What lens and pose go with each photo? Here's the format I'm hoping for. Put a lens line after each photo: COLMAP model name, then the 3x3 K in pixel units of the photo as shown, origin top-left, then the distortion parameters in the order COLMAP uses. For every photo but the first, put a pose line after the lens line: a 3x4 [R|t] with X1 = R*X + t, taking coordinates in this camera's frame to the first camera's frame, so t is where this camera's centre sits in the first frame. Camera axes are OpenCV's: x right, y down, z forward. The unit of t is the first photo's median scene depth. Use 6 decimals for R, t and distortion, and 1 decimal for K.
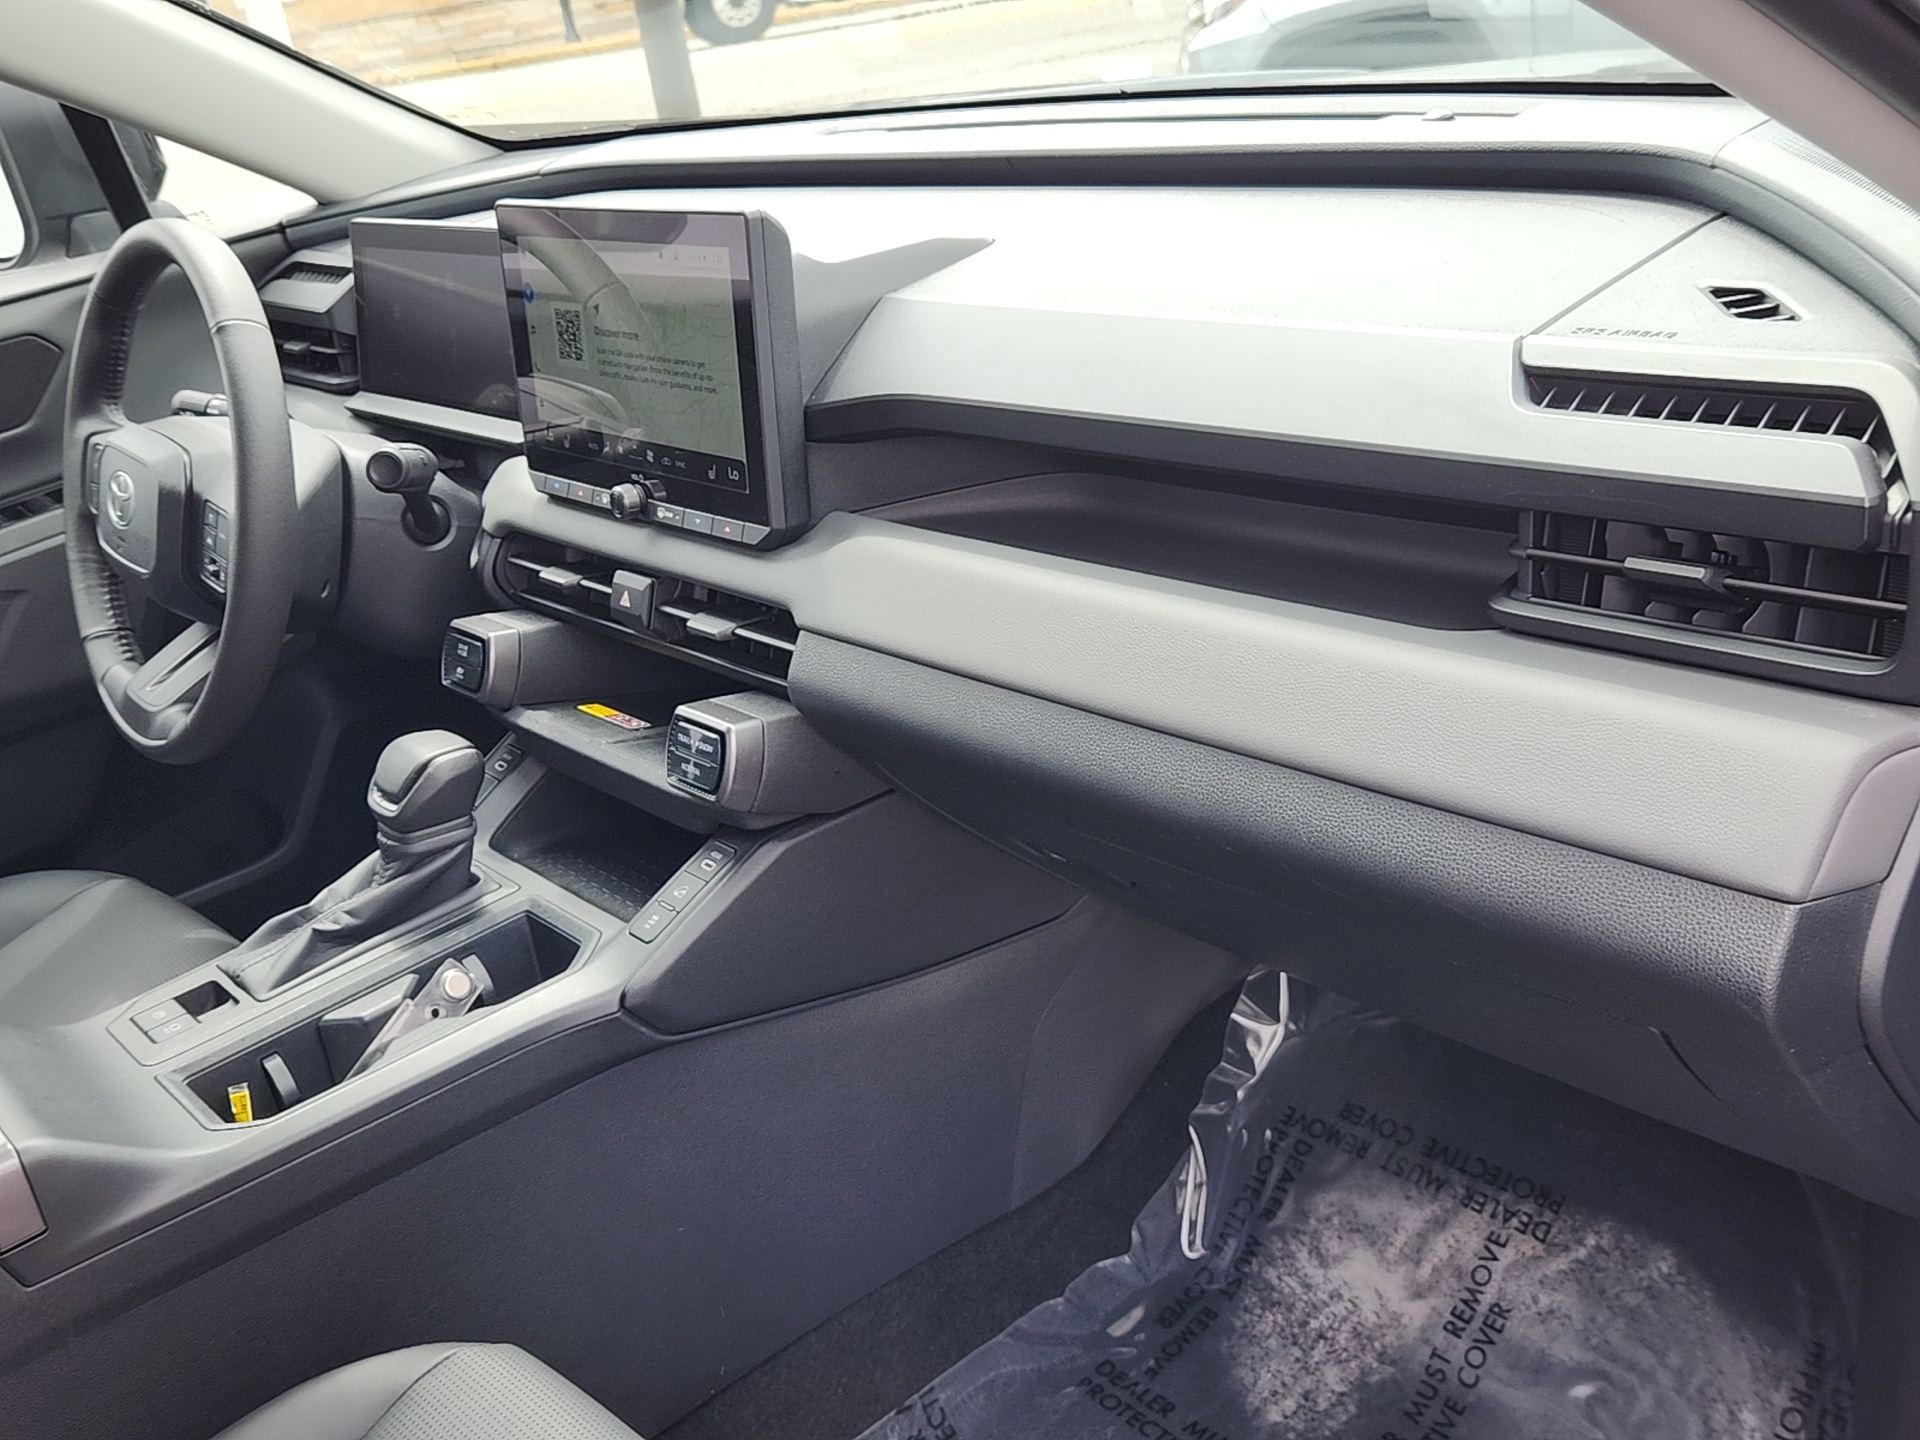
lens RADIAL K [[1856.9, 0, 982.8], [0, 1856.9, 734.4], [0, 0, 1]] dist [0.082302, -0.126467]
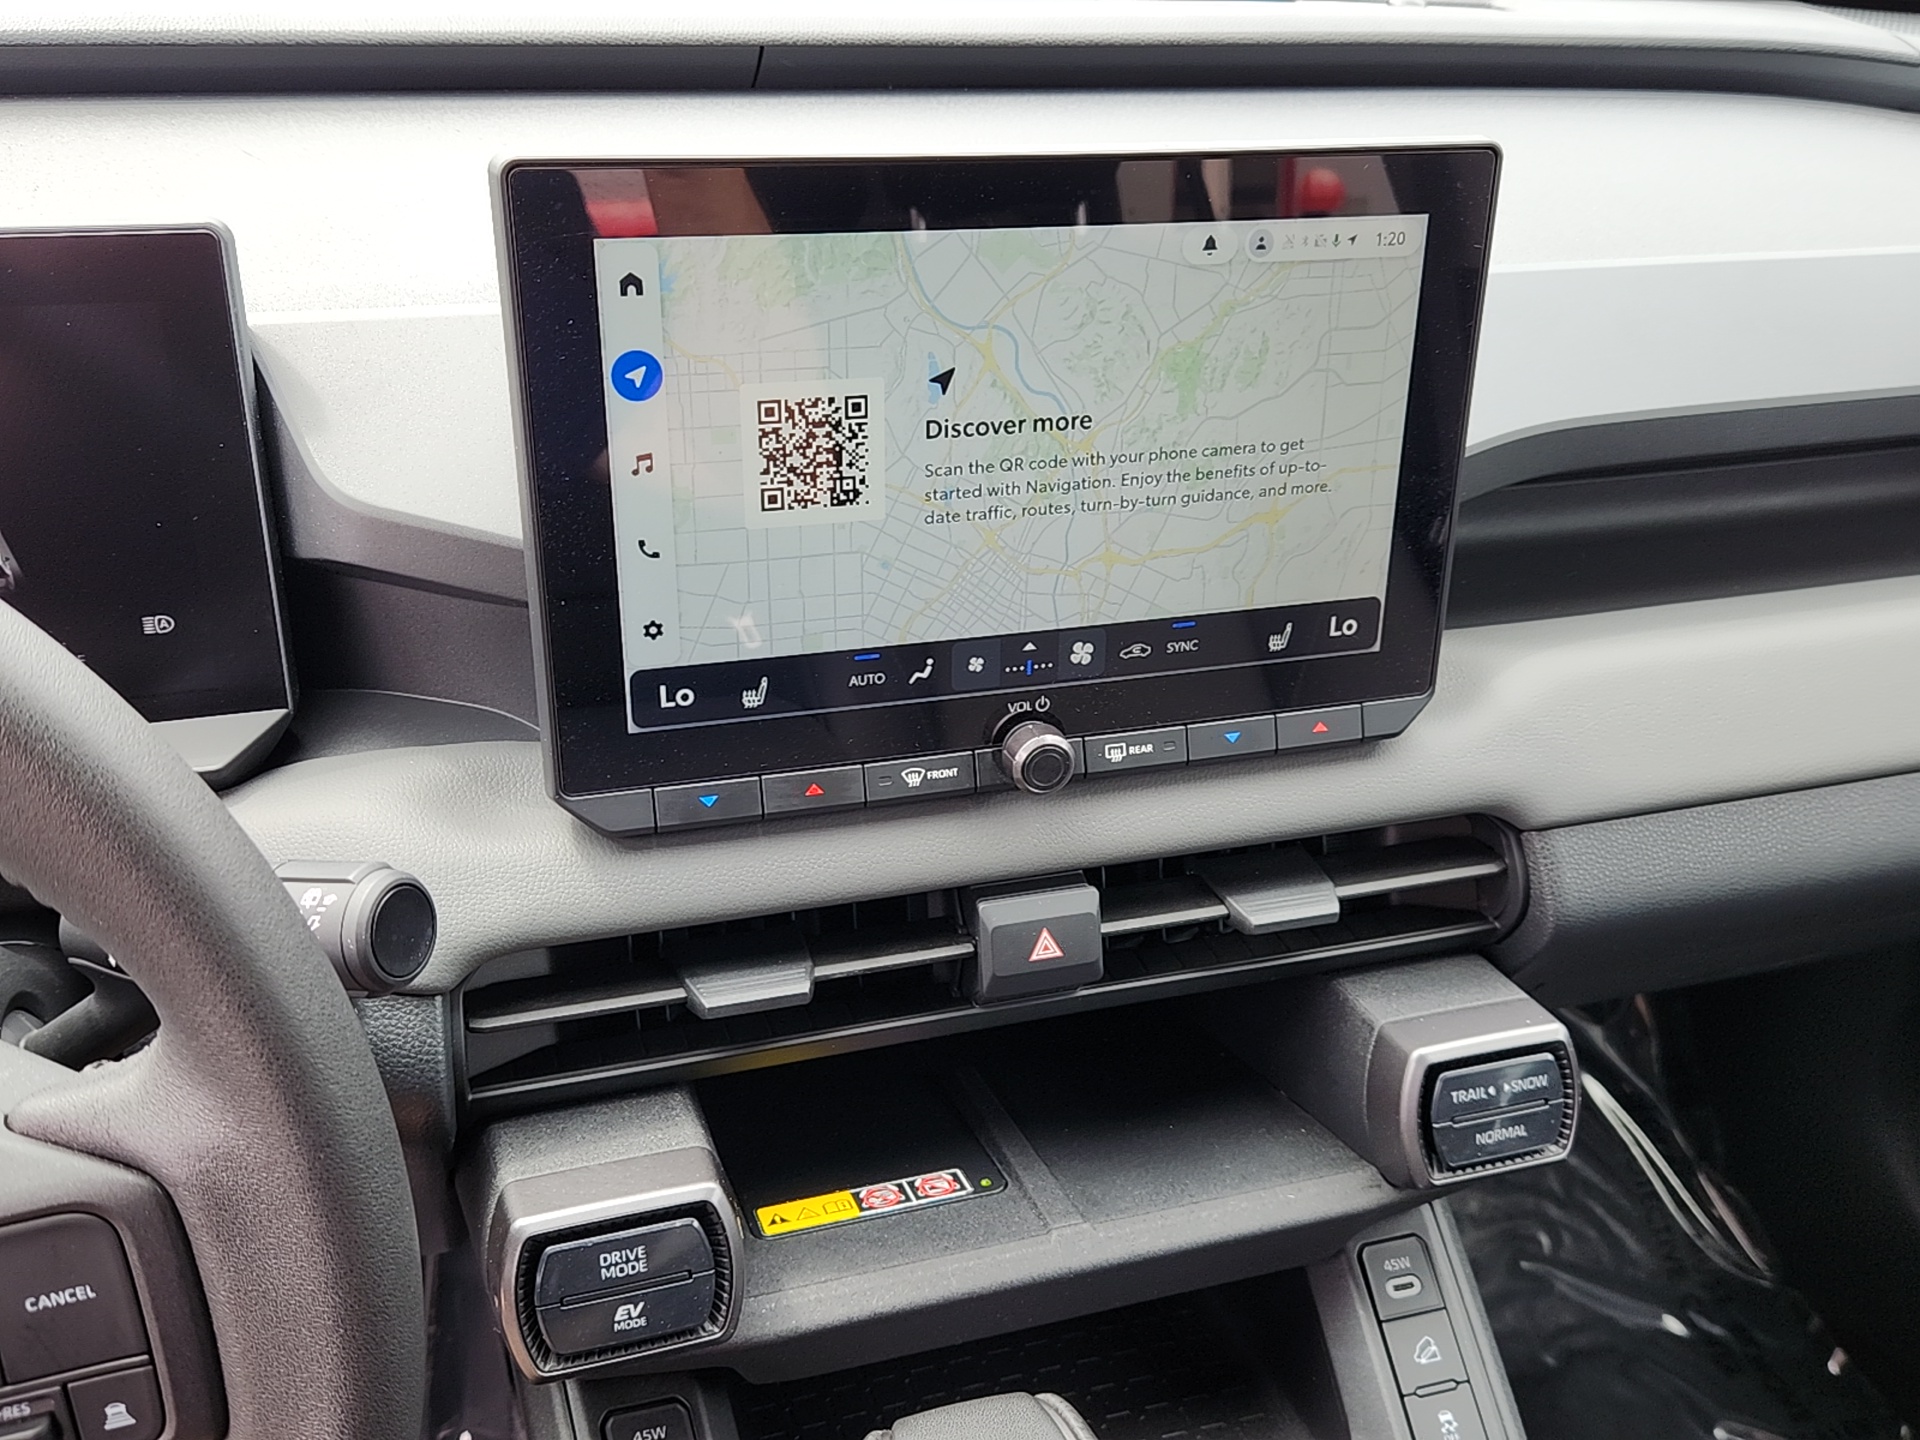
lens RADIAL K [[1856.9, 0, 982.8], [0, 1856.9, 734.4], [0, 0, 1]] dist [0.082302, -0.126467]
pose [[0.370831, -0.308931, 0.875811, -0.643826], [0.266262, 0.938828, 0.218420, -0.249735], [-0.889713, 0.152199, 0.430403, 0.830994]]
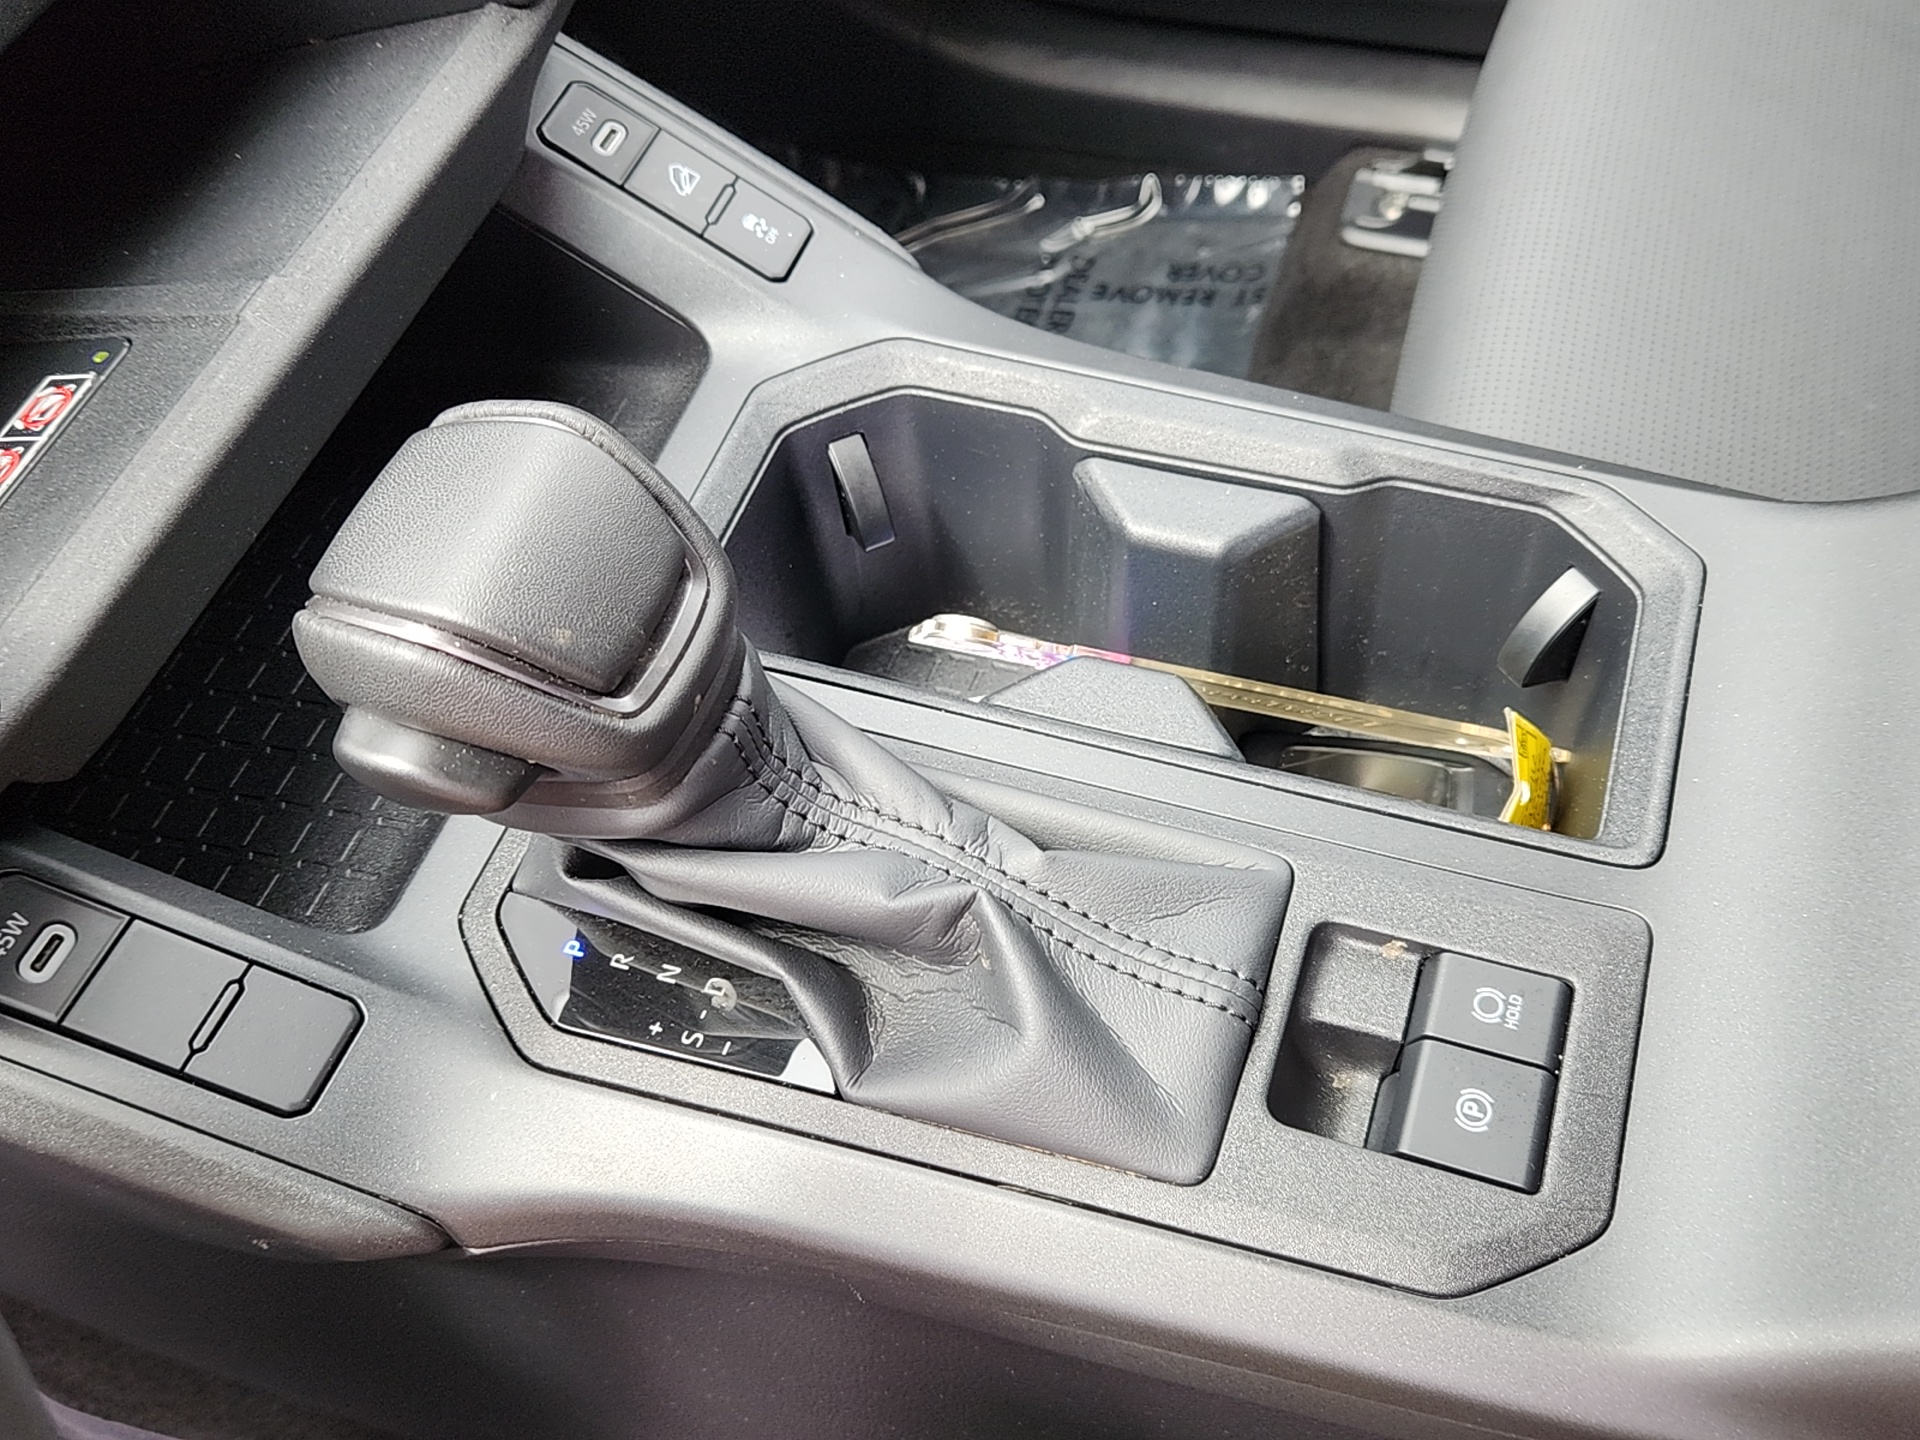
lens RADIAL K [[1856.9, 0, 982.8], [0, 1856.9, 734.4], [0, 0, 1]] dist [0.082302, -0.126467]
pose [[-0.472770, -0.581998, 0.661640, -0.567751], [0.508510, 0.433022, 0.744251, -0.157489], [-0.719657, 0.688309, 0.091232, 0.982213]]
